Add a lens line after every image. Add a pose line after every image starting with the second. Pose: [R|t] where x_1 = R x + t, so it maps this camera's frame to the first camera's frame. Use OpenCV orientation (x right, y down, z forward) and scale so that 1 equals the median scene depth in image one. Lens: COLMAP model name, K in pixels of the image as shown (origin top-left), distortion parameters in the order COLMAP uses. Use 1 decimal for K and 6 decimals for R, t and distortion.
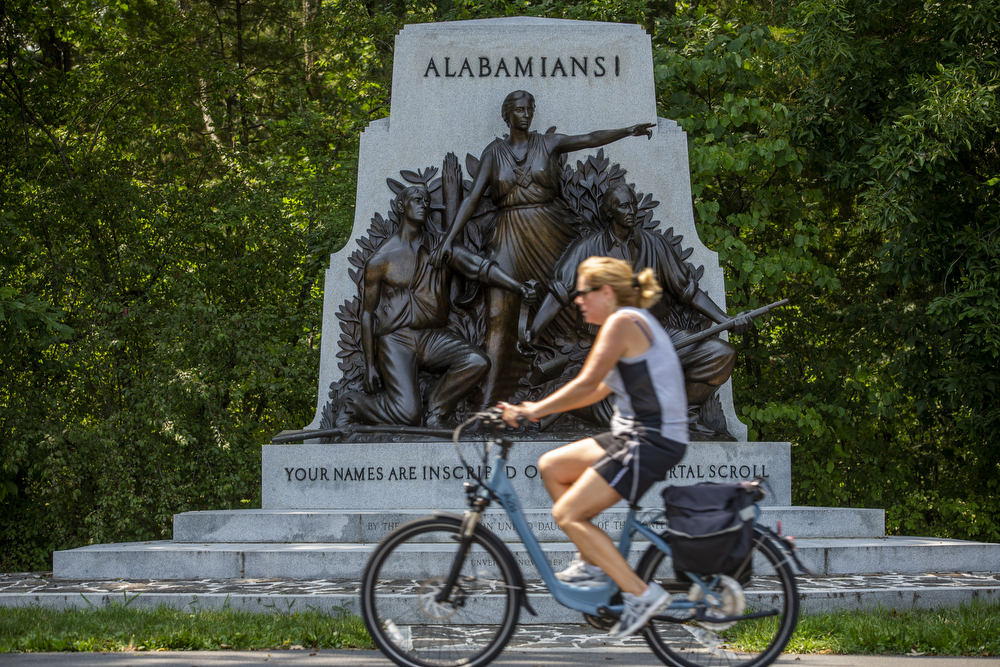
lens RADIAL K [[3166.7, 0, 499.9], [0, 3166.7, 333.3], [0, 0, 1]] dist [-0.118683, 0.000000]
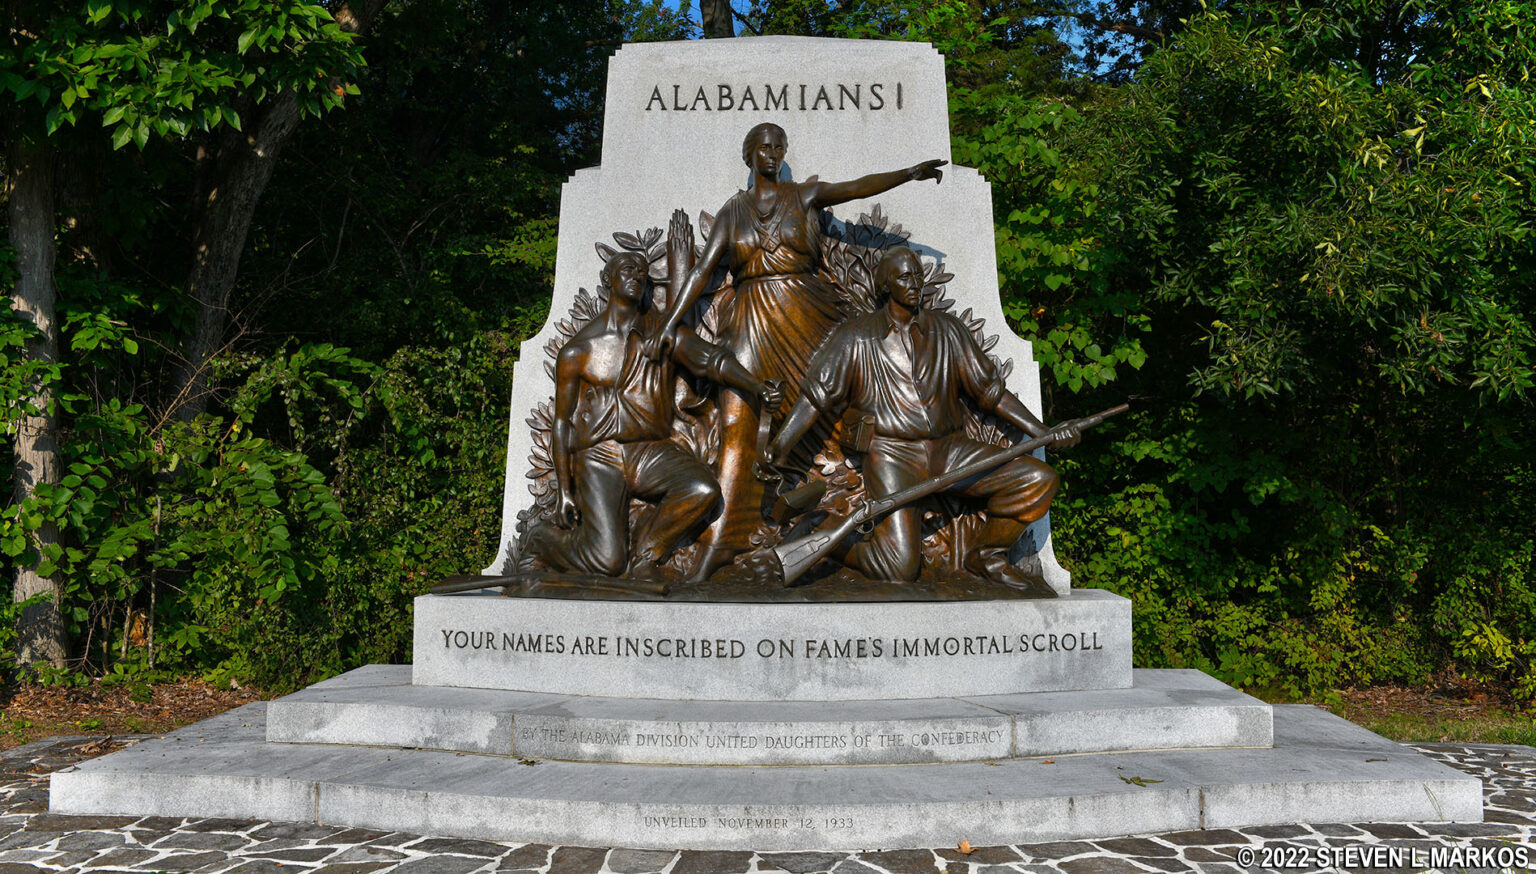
lens RADIAL K [[1907.5, 0, 783.2], [0, 1907.5, 390.6], [0, 0, 1]] dist [0.022461, 0.000000]
pose [[0.998670, 0.005047, -0.051305, 0.033583], [-0.005636, 0.999920, -0.011340, -0.008478], [0.051244, 0.011614, 0.998619, 0.549882]]
